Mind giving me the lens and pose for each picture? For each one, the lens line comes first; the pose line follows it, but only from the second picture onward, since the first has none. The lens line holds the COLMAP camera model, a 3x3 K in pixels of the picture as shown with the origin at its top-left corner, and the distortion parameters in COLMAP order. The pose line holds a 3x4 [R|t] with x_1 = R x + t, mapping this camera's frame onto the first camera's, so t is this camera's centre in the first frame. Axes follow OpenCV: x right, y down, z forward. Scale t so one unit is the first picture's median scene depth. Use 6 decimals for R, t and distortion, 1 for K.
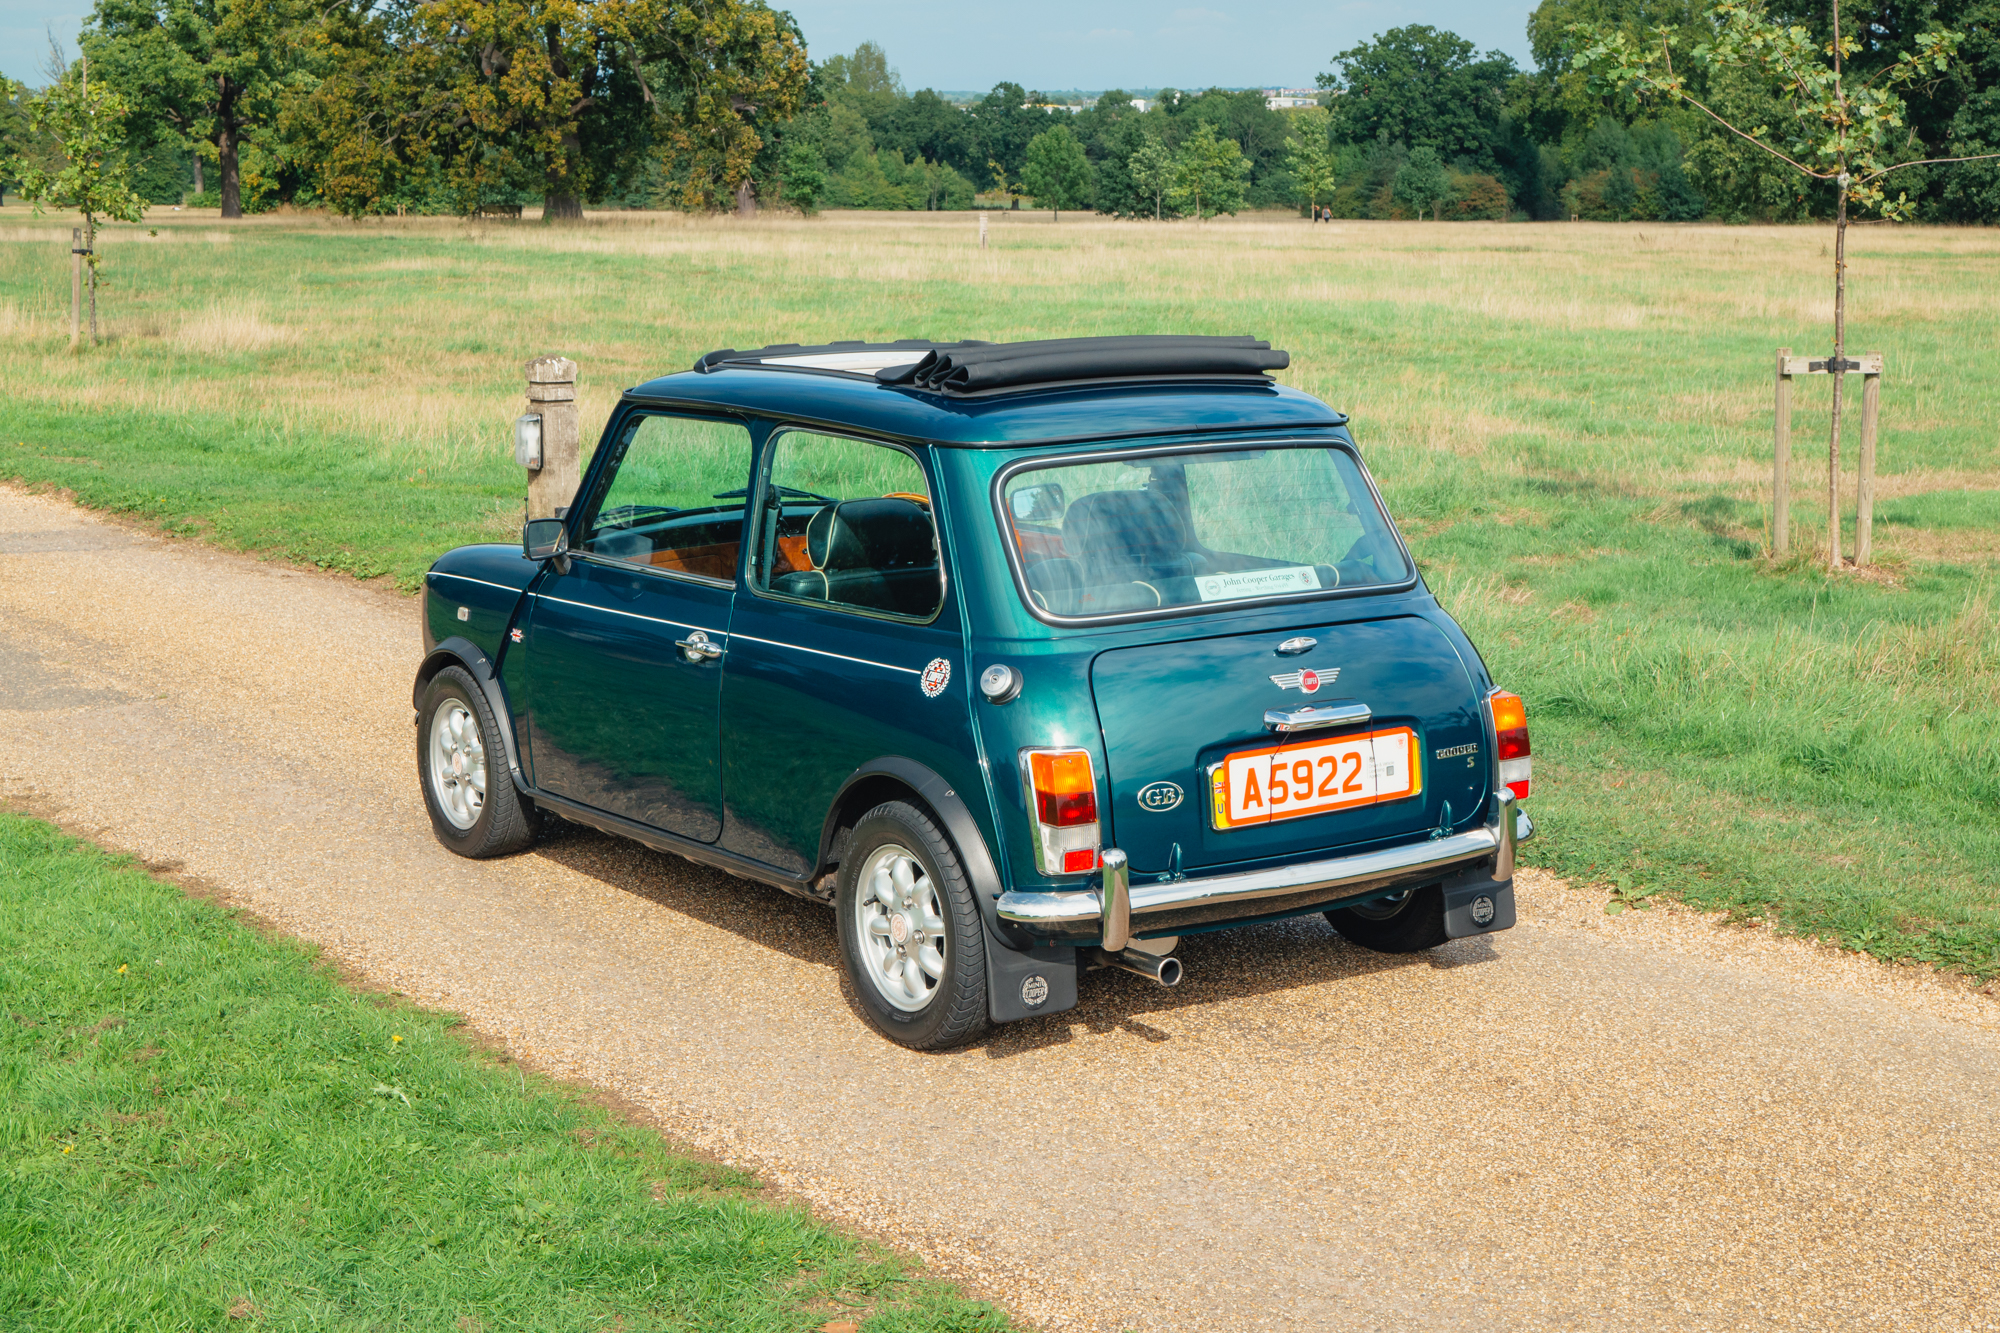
lens RADIAL K [[3130.8, 0, 1000.9], [0, 3130.8, 646.4], [0, 0, 1]] dist [-0.005917, 0.019864]
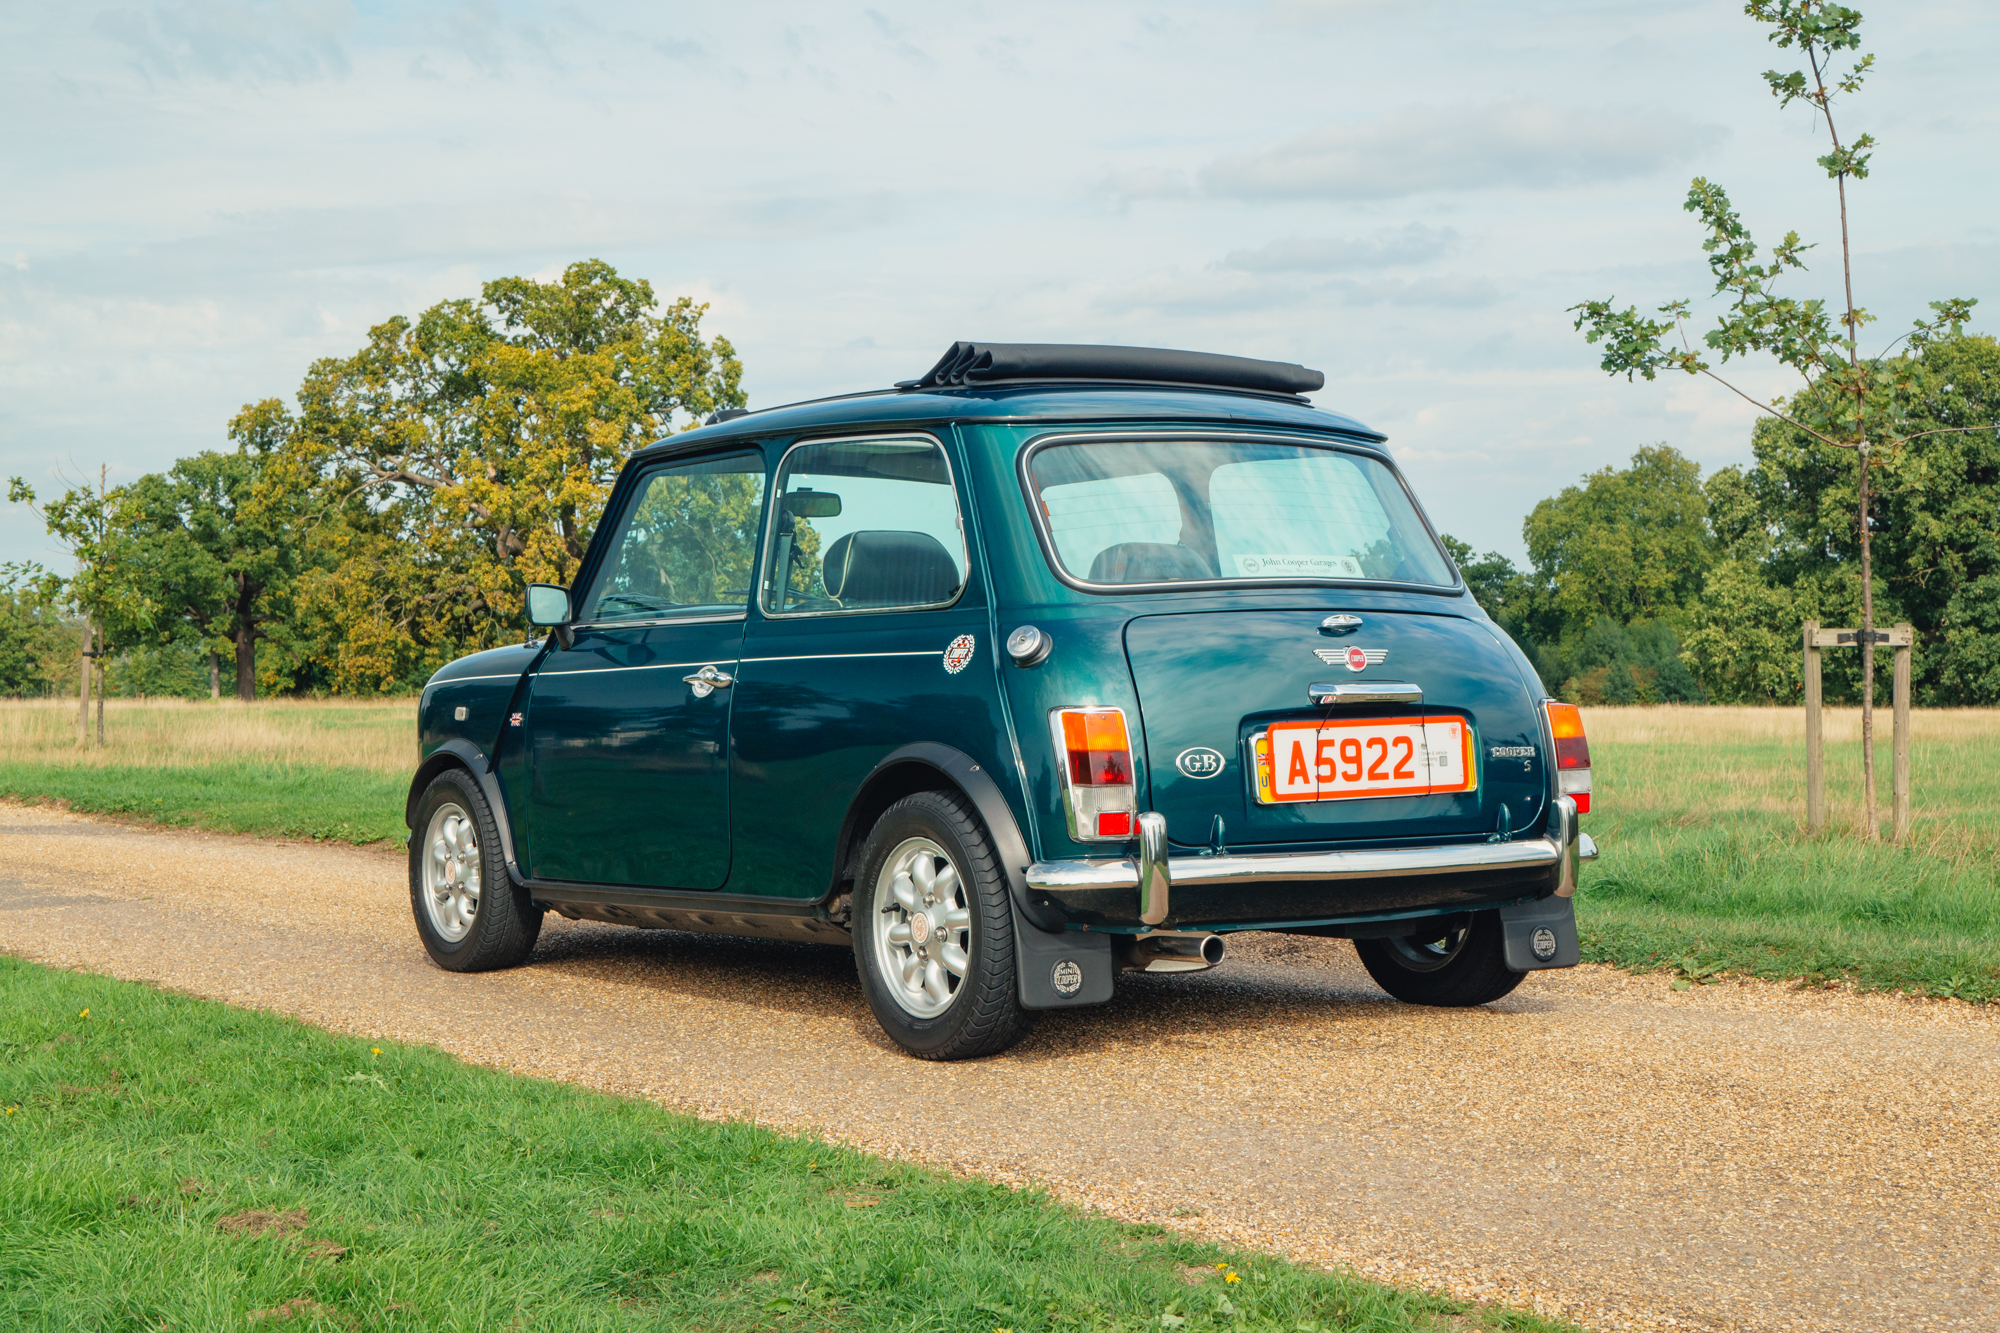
lens RADIAL K [[3122.6, 0, 1004.7], [0, 3122.6, 648.9], [0, 0, 1]] dist [-0.013092, 0.080550]
pose [[0.999989, -0.004552, -0.000746, -0.005743], [0.004371, 0.986784, -0.161980, 0.144488], [0.001473, 0.161975, 0.986794, 0.065479]]
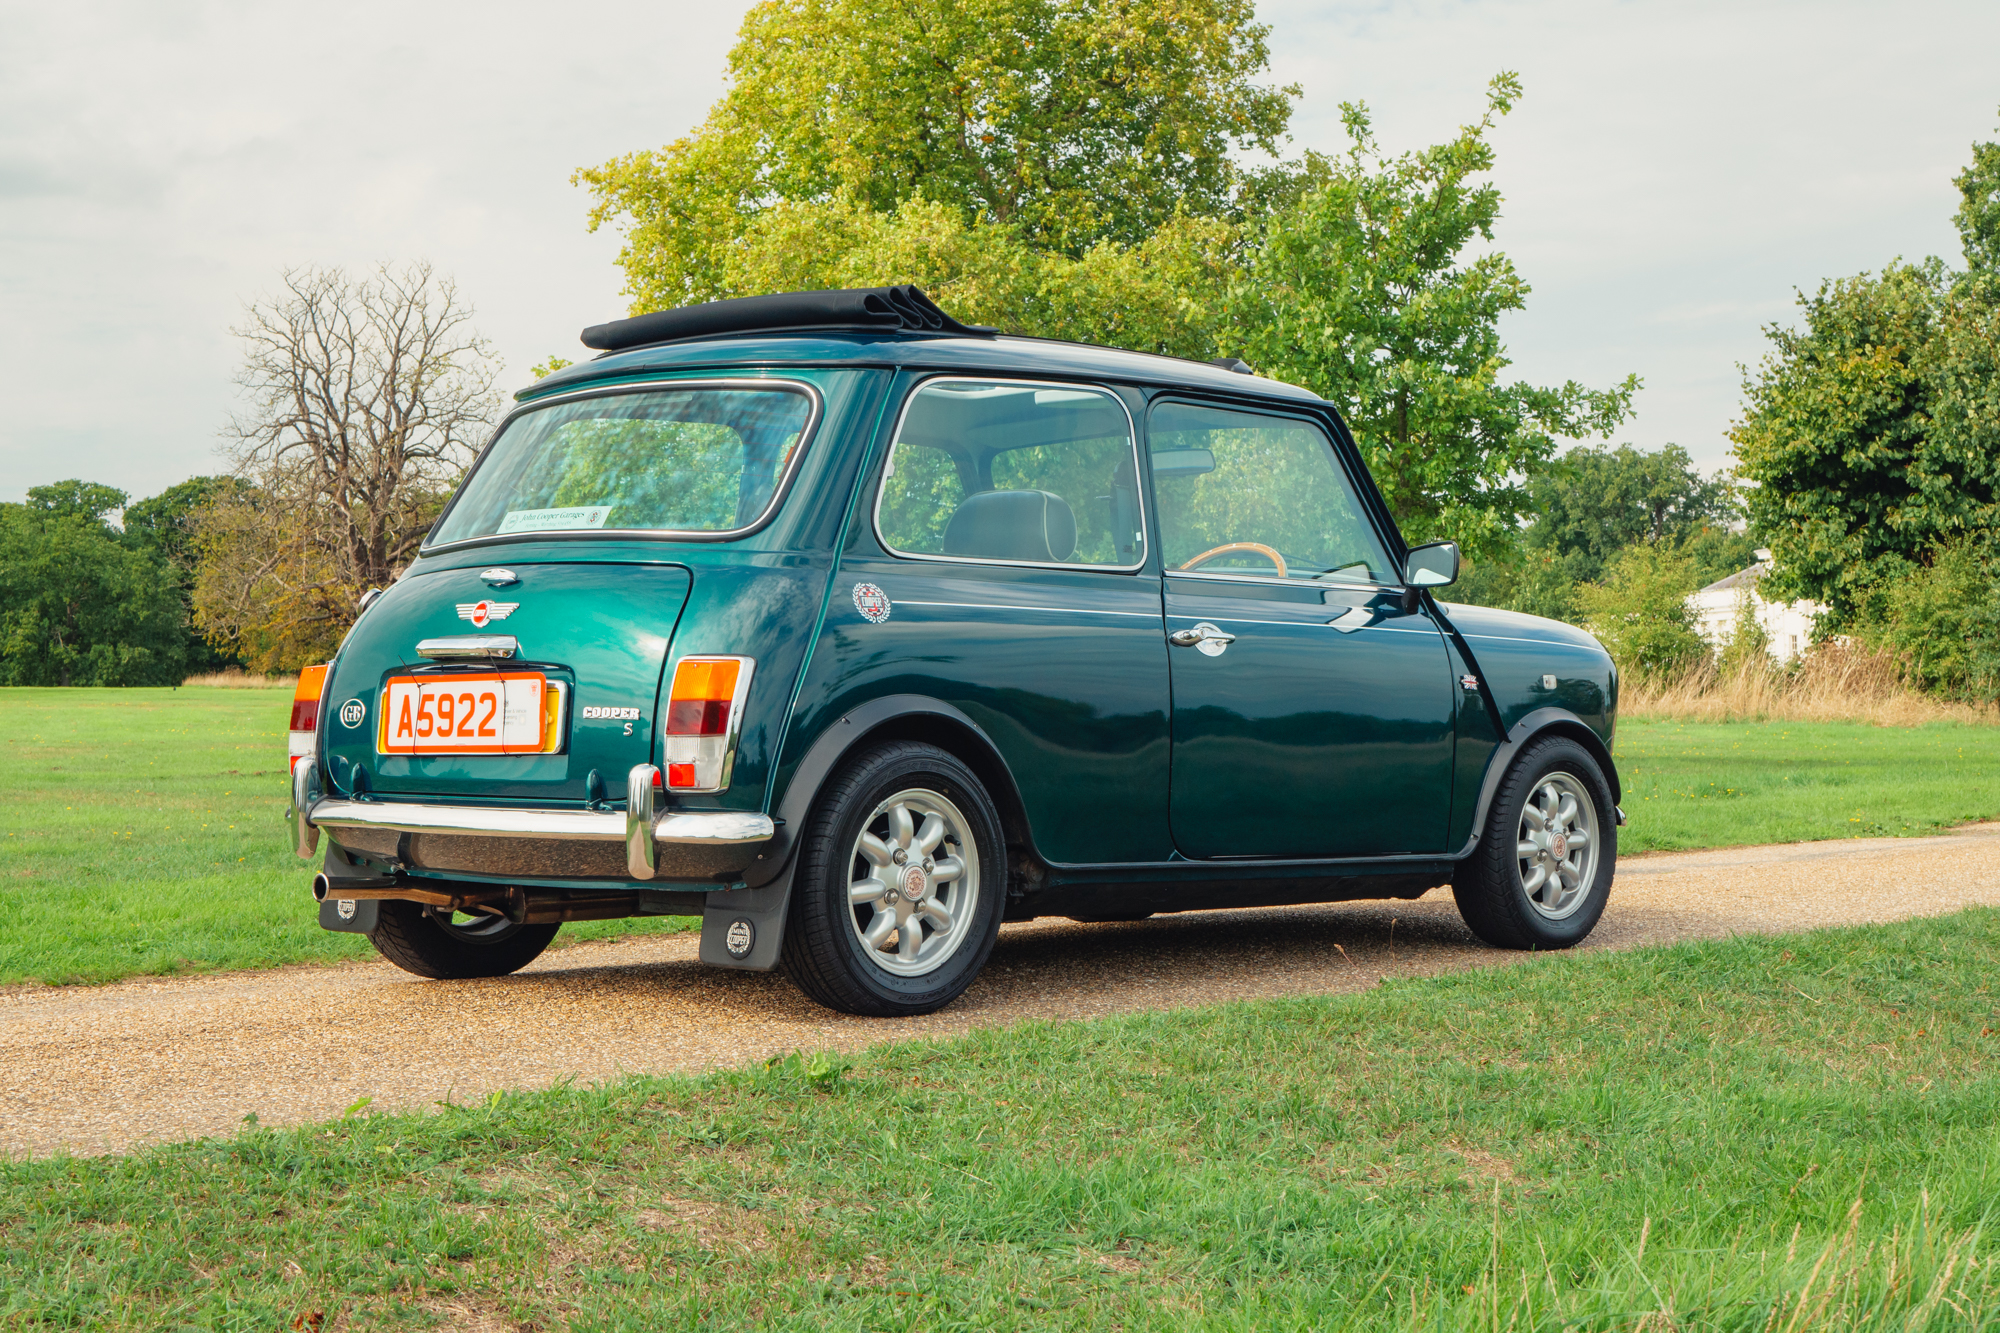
lens RADIAL K [[3217.9, 0, 1035.3], [0, 3217.9, 663.8], [0, 0, 1]] dist [-0.007419, 0.001395]
pose [[0.228985, -0.006498, -0.973408, 0.961352], [-0.151846, 0.987498, -0.042313, 0.037246], [0.961514, 0.157497, 0.225135, 0.854638]]
